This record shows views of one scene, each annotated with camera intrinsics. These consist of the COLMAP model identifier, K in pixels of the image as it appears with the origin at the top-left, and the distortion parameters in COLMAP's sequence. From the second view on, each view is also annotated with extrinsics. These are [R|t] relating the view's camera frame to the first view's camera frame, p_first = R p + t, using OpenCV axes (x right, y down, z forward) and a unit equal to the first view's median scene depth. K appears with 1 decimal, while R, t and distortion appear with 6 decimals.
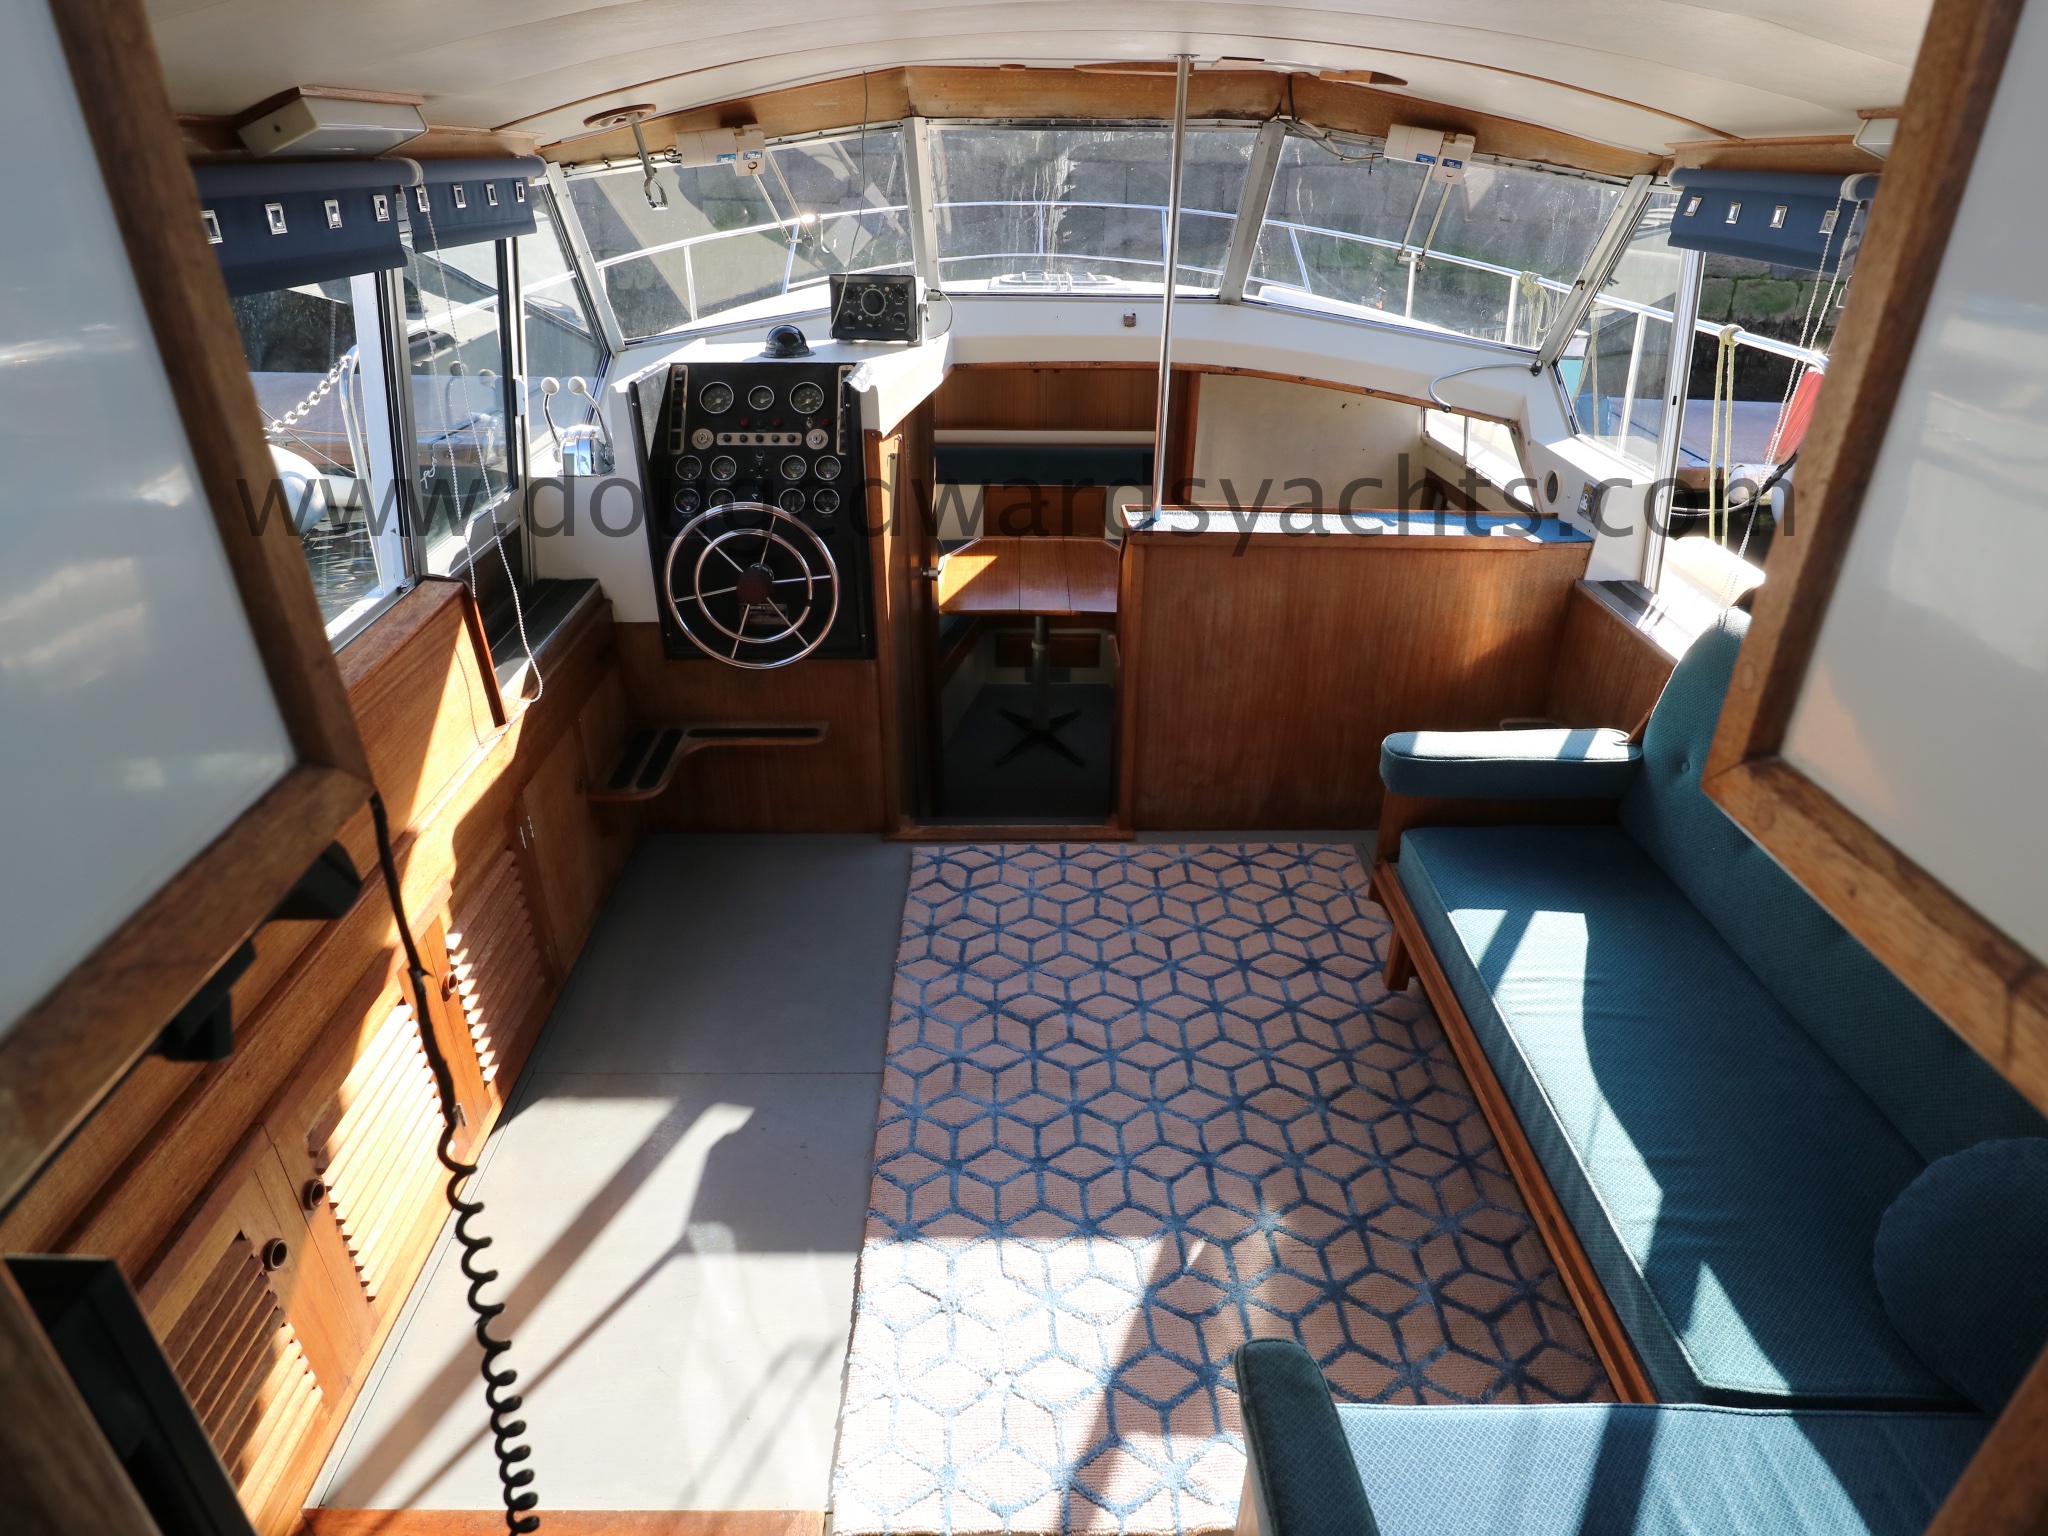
lens RADIAL K [[1156.3, 0, 1037.7], [0, 1156.3, 757.7], [0, 0, 1]] dist [-0.049097, 0.016525]
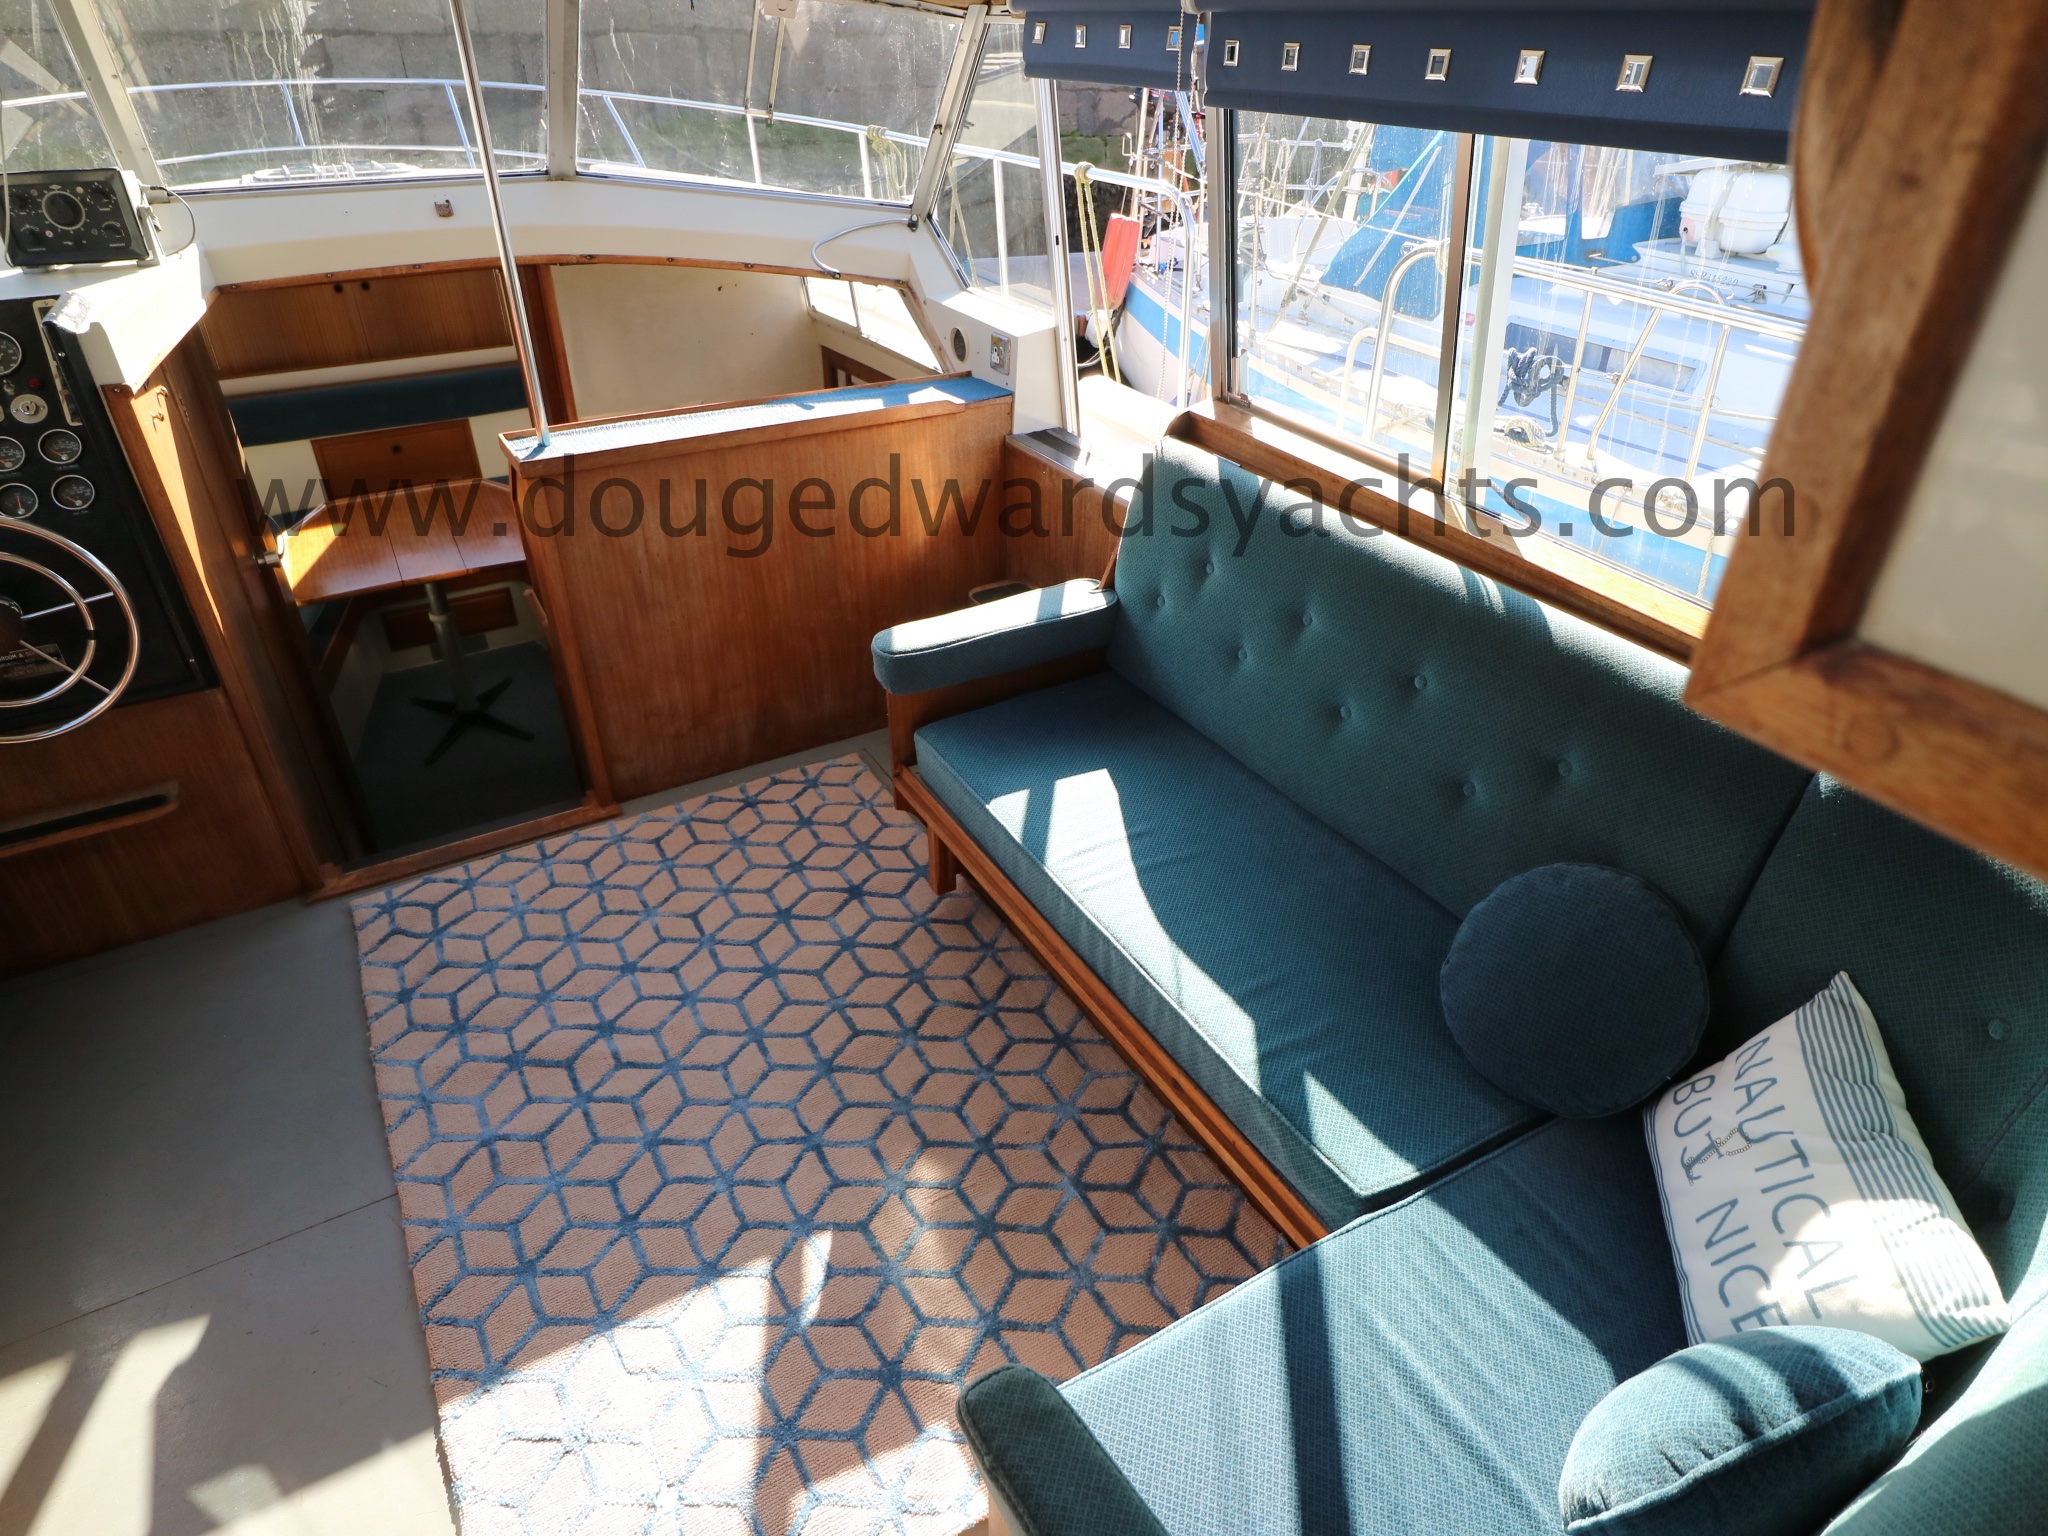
lens RADIAL K [[1156.3, 0, 1029.0], [0, 1156.3, 763.8], [0, 0, 1]] dist [-0.049097, 0.016525]
pose [[0.868545, -0.268449, 0.416612, -0.001310], [0.230442, 0.962952, 0.140070, -0.018568], [-0.438779, -0.025652, 0.898229, 0.096104]]
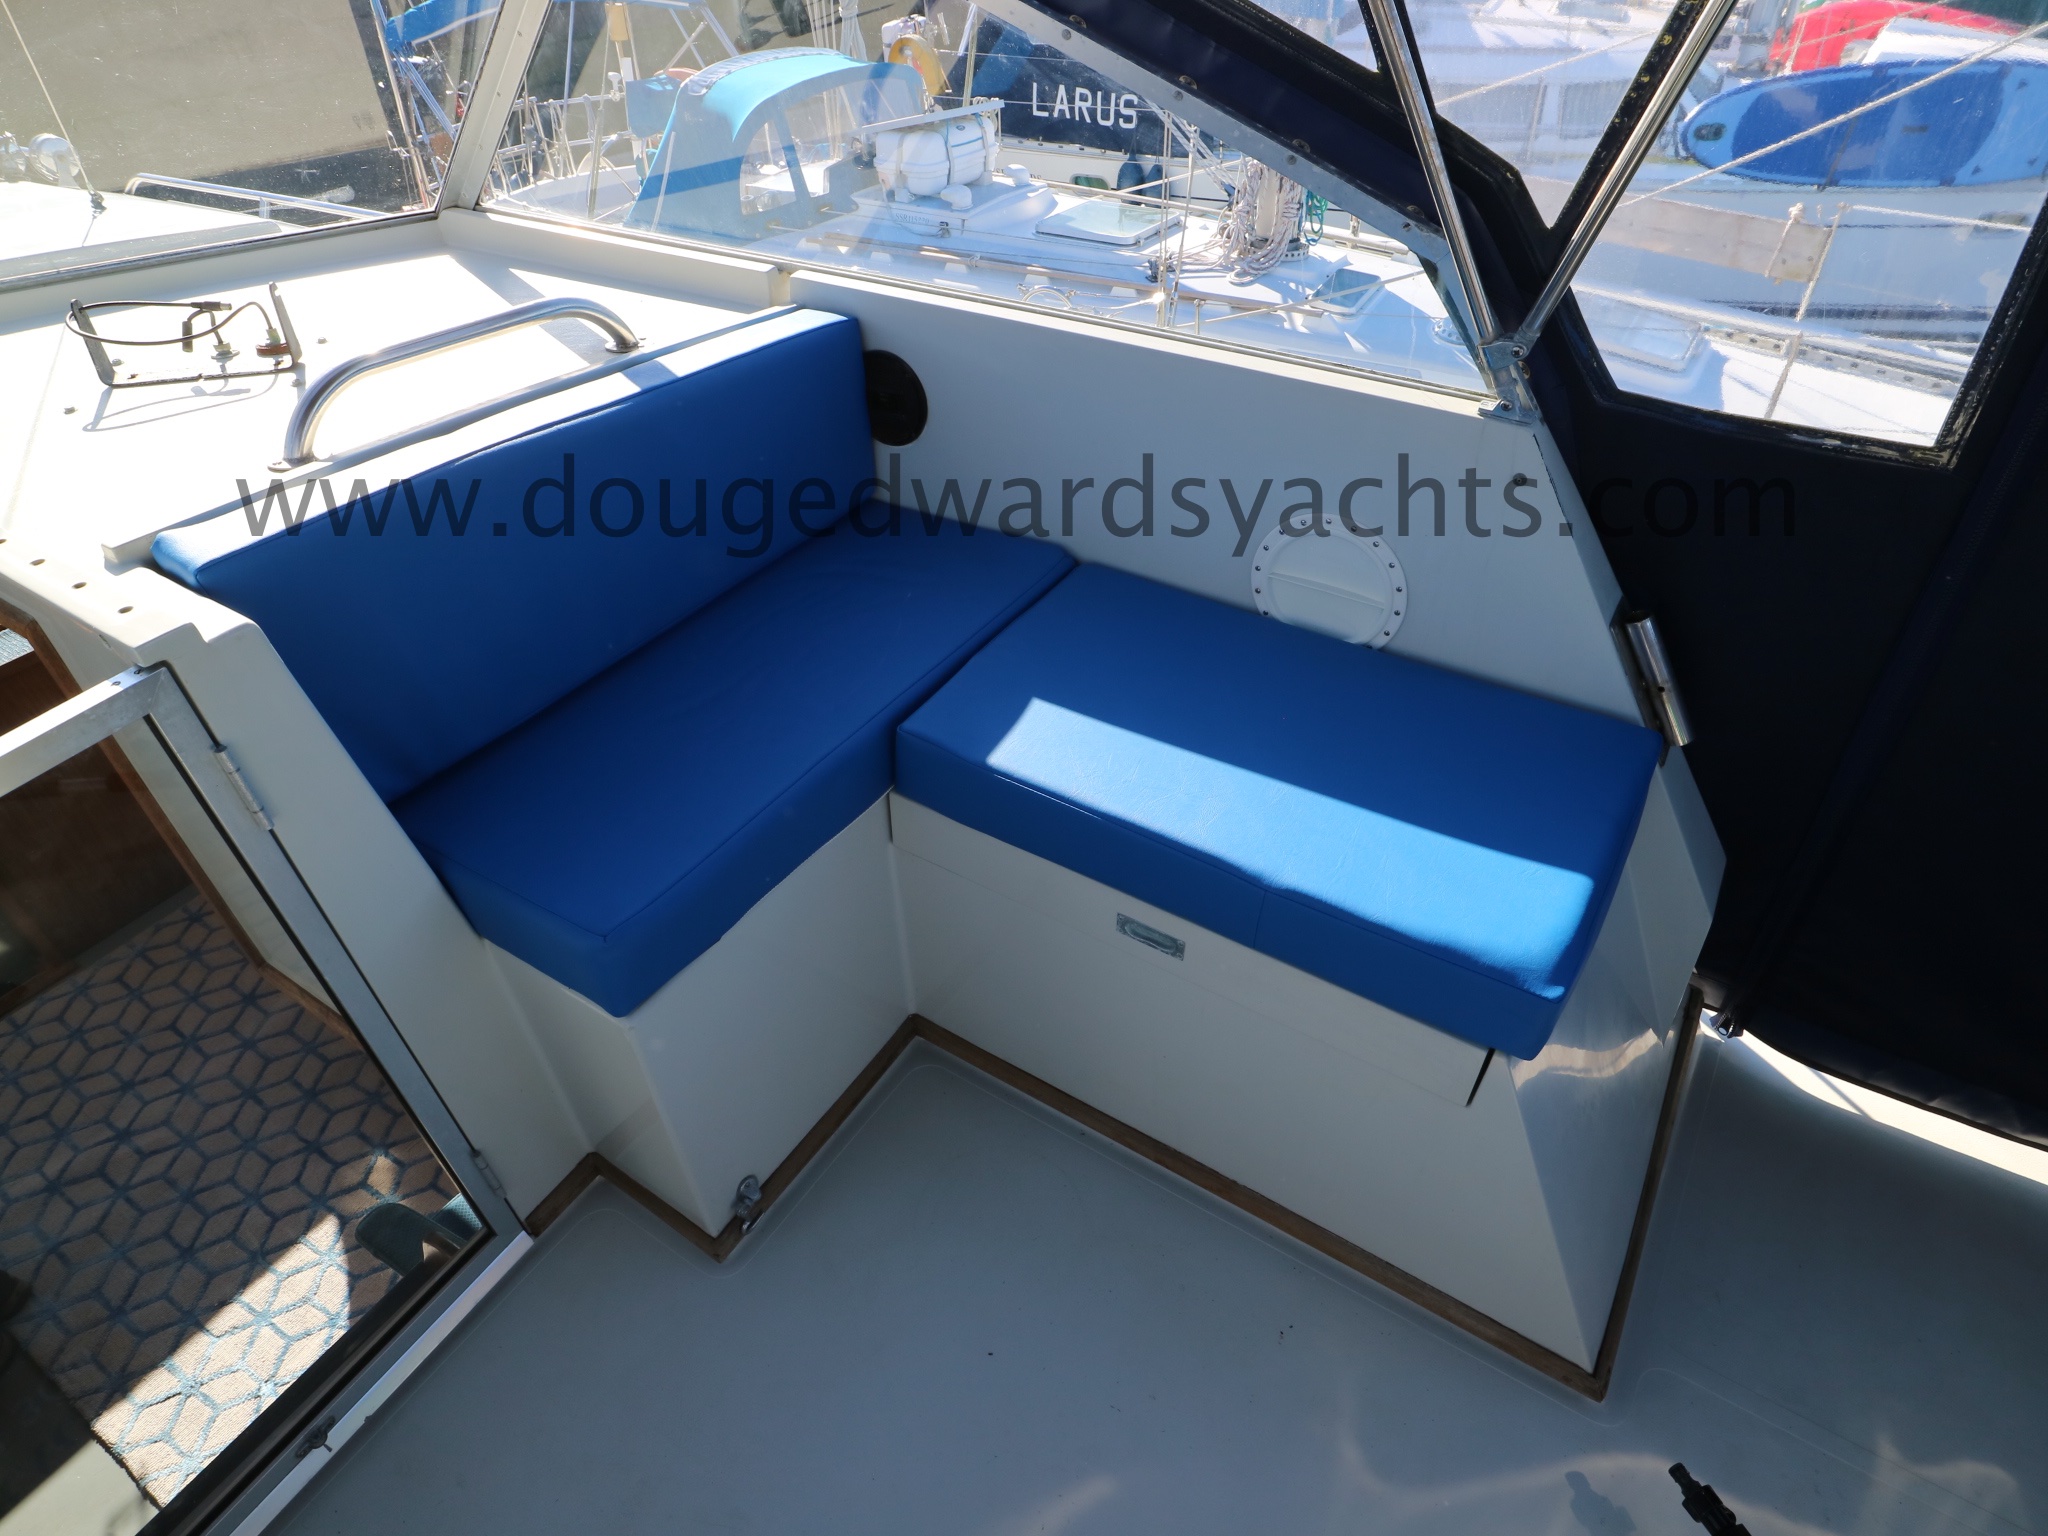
lens RADIAL K [[1156.3, 0, 1057.1], [0, 1156.3, 809.7], [0, 0, 1]] dist [-0.049097, 0.016525]
pose [[0.551625, -0.581022, 0.598434, 0.053781], [0.424889, 0.813143, 0.397829, -0.081219], [-0.717760, 0.034815, 0.695420, -0.376089]]
